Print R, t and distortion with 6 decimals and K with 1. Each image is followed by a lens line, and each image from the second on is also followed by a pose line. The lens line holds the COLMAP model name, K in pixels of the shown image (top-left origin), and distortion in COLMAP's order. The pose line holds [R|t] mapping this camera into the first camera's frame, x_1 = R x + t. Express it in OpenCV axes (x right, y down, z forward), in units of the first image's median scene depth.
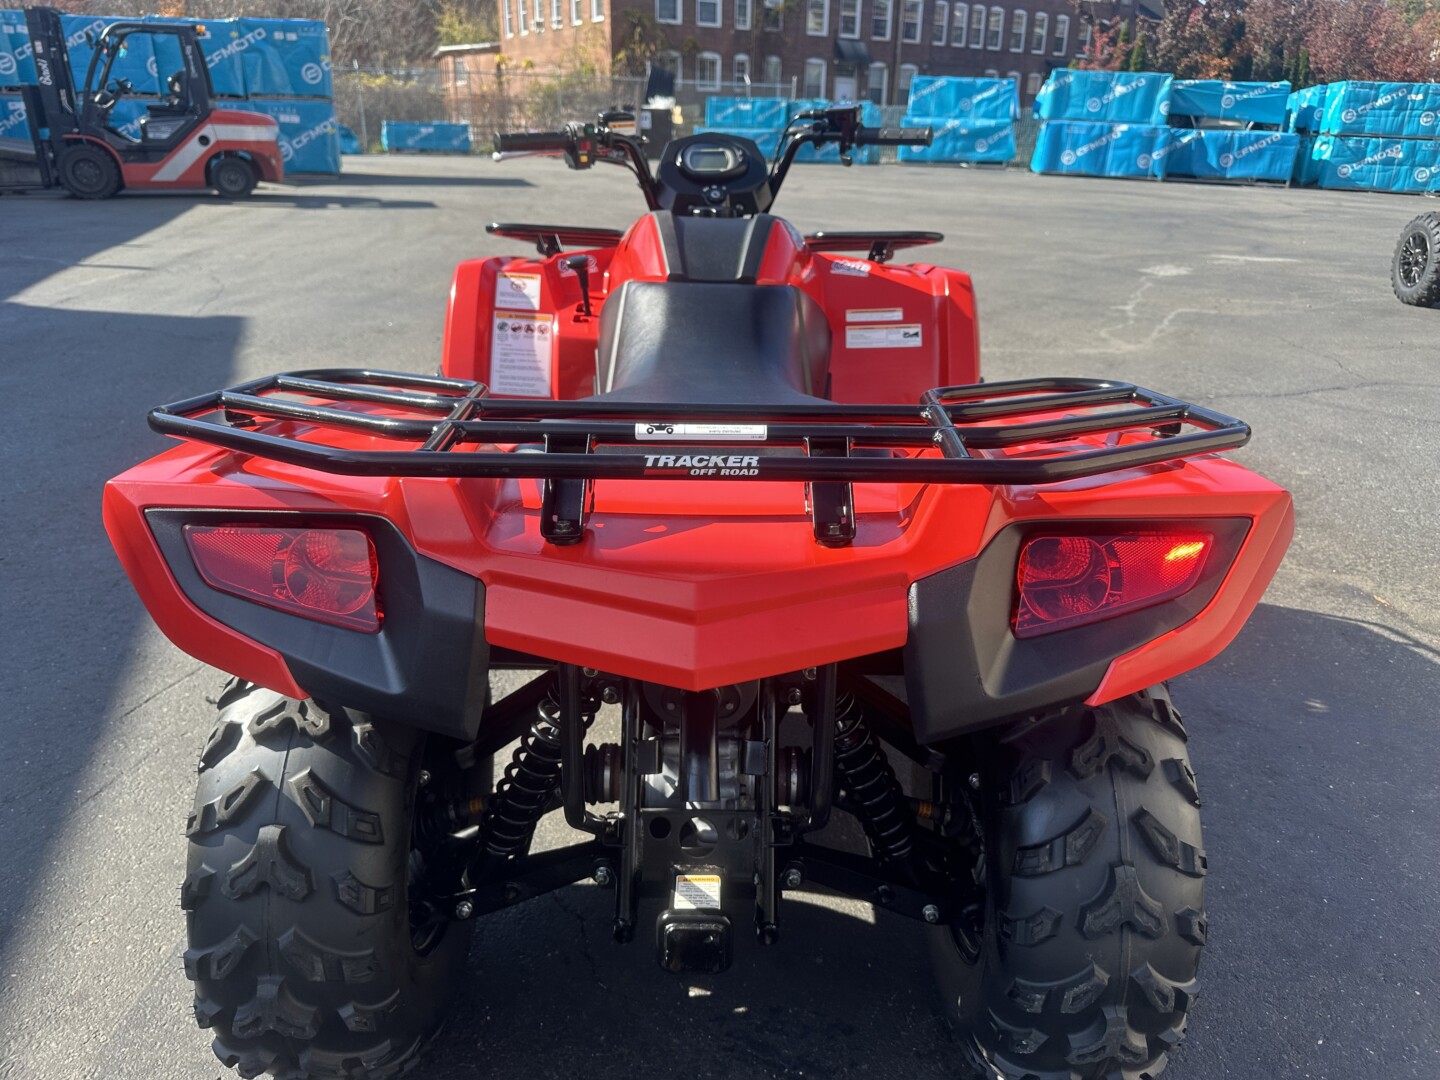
lens RADIAL K [[1043.2, 0, 714.3], [0, 1043.2, 514.4], [0, 0, 1]] dist [0.013091, -0.010726]
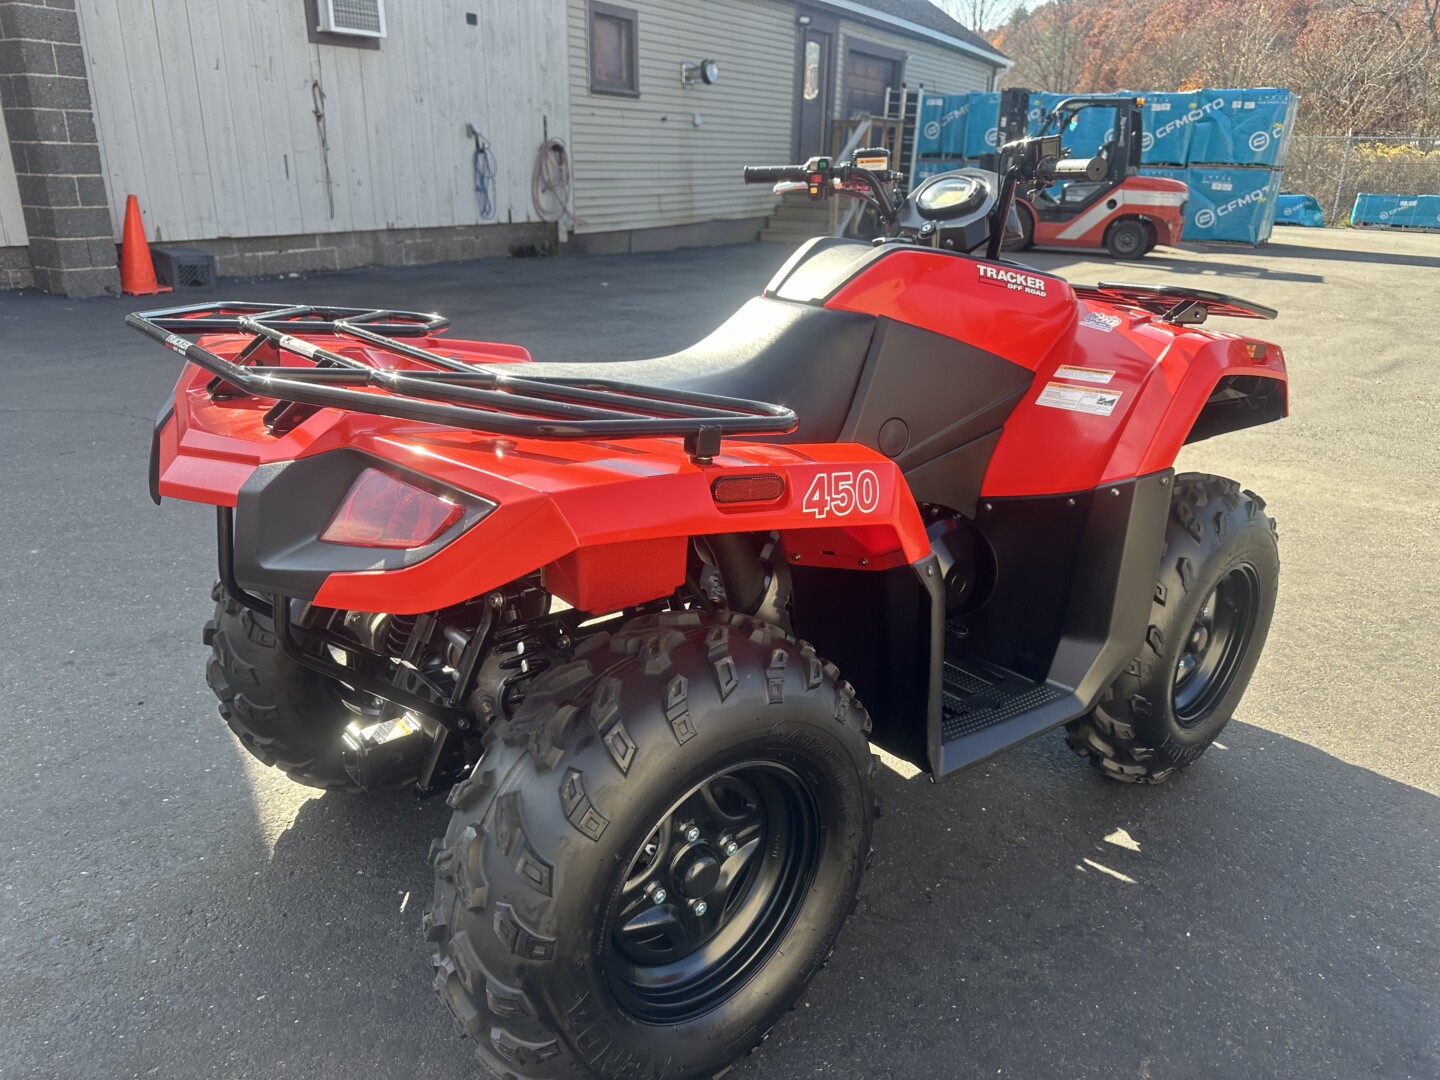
lens RADIAL K [[1043.2, 0, 714.3], [0, 1043.2, 514.4], [0, 0, 1]] dist [0.013091, -0.010726]
pose [[0.665966, 0.240850, -0.706031, 0.490469], [-0.282533, 0.957374, 0.060091, -0.036240], [0.690409, 0.159458, 0.705626, 0.154361]]
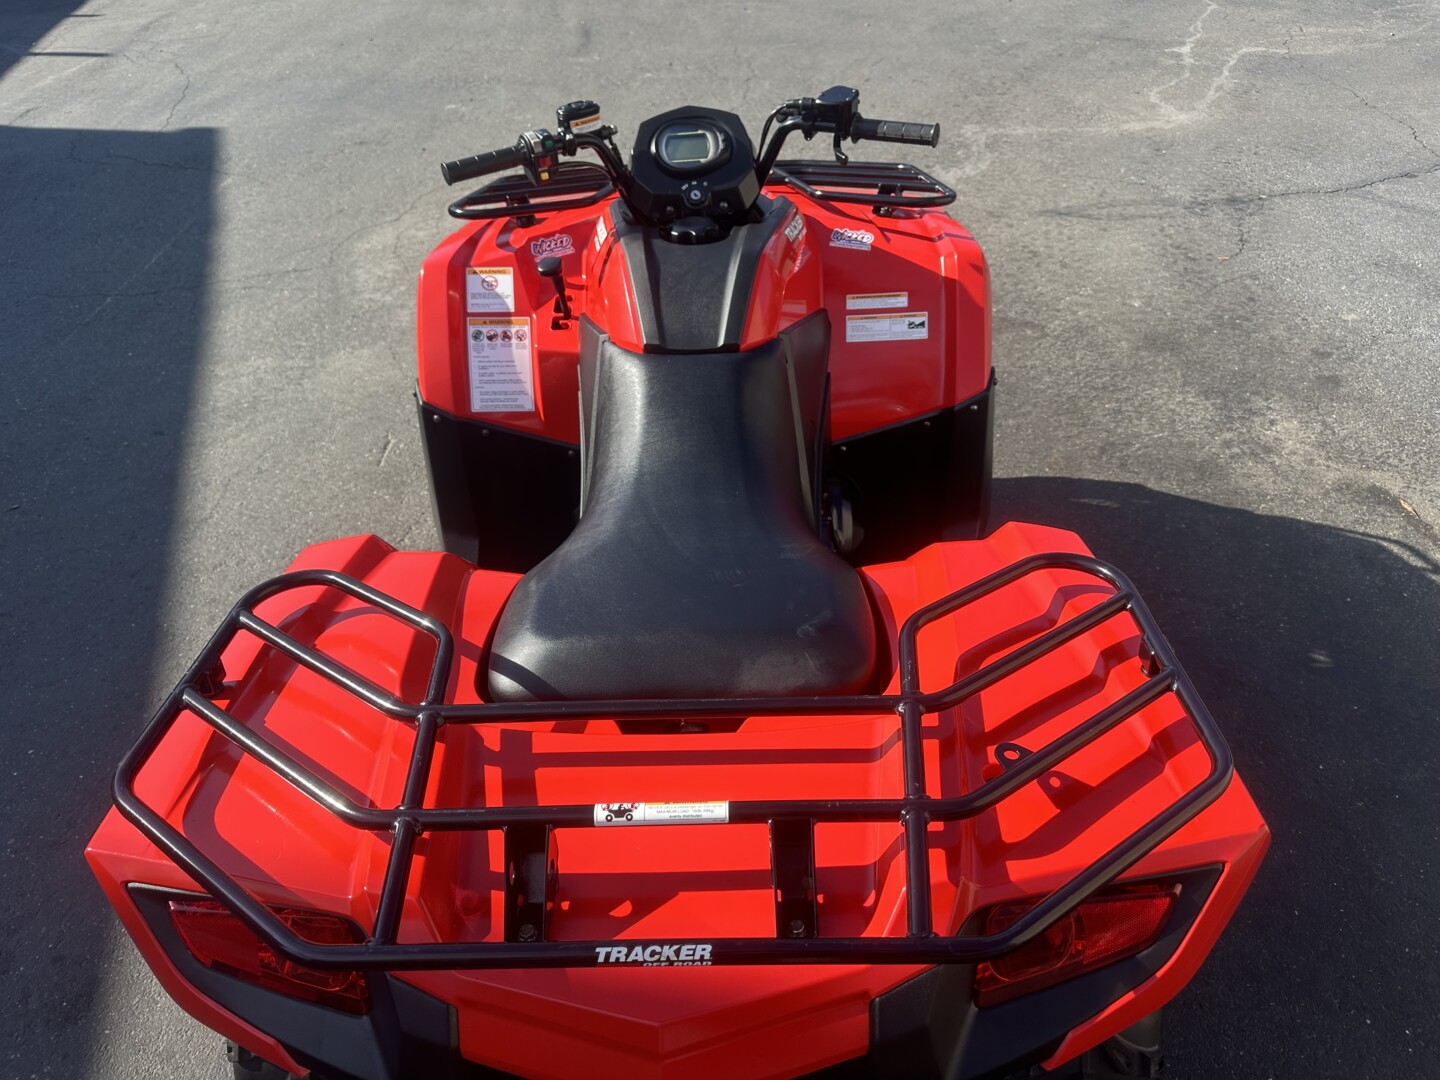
lens RADIAL K [[1043.2, 0, 714.3], [0, 1043.2, 514.4], [0, 0, 1]] dist [0.013091, -0.010726]
pose [[0.998634, -0.037305, -0.036588, 0.030452], [0.046108, 0.958567, 0.281110, -0.227793], [0.024585, -0.282413, 0.958978, 0.051529]]
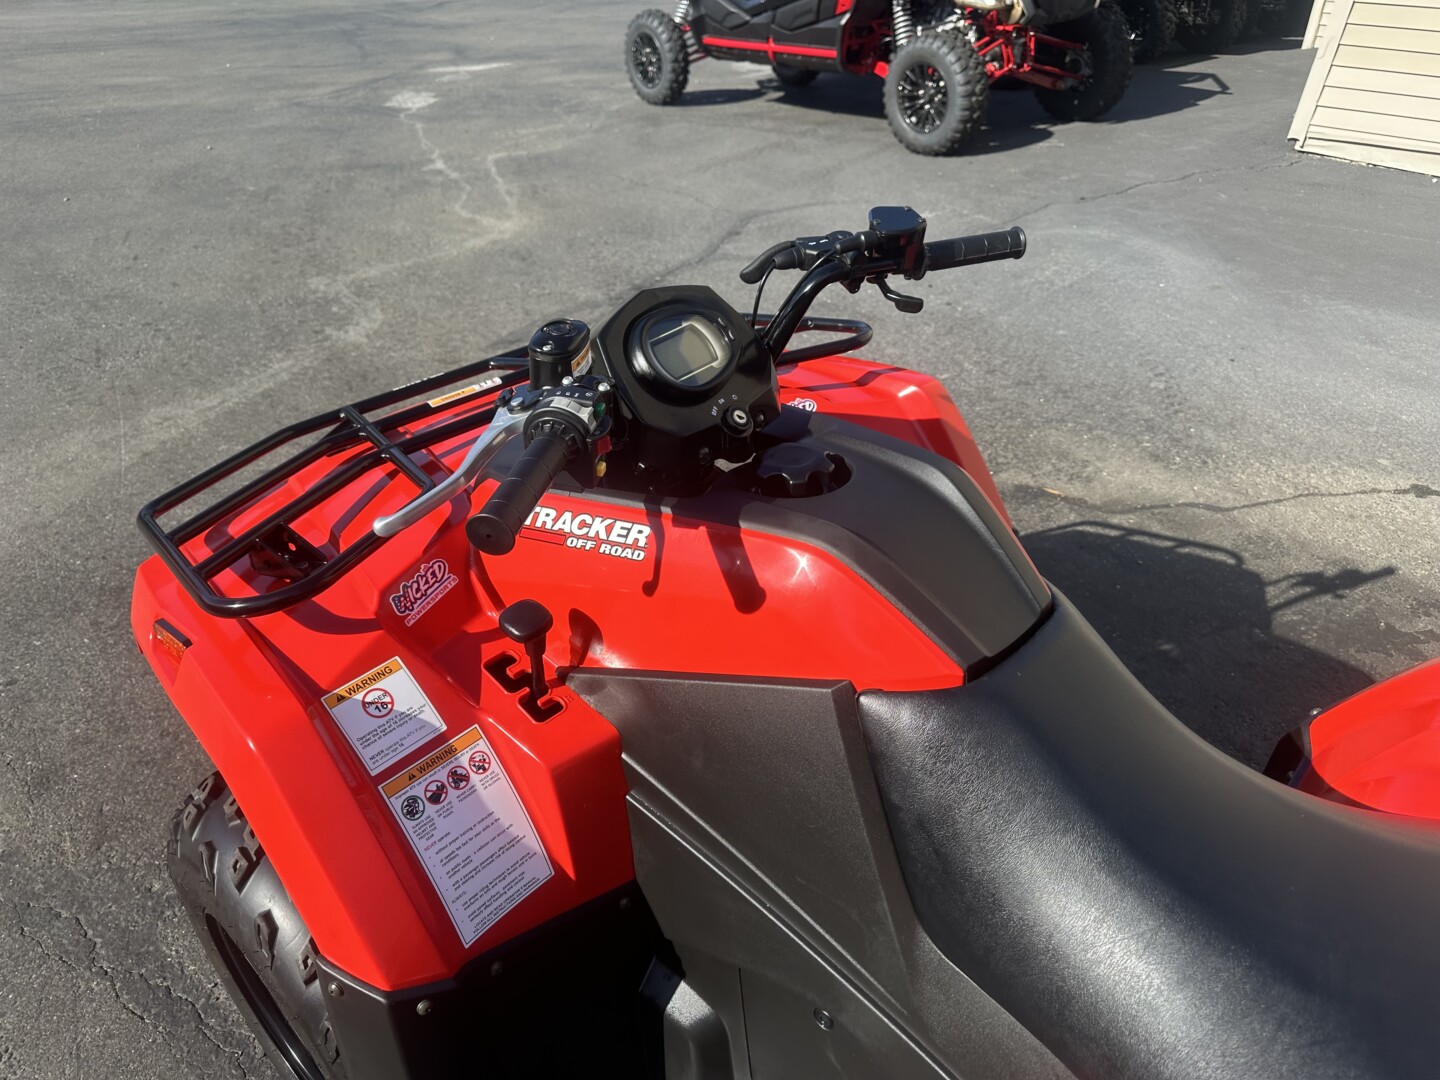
lens RADIAL K [[1016.8, 0, 718.1], [0, 1016.8, 519.3], [0, 0, 1]] dist [0.058981, -0.002013]
pose [[0.693993, -0.403362, 0.596383, -0.269195], [0.274756, 0.914017, 0.298468, -0.324846], [-0.665495, -0.043275, 0.745147, 0.464394]]
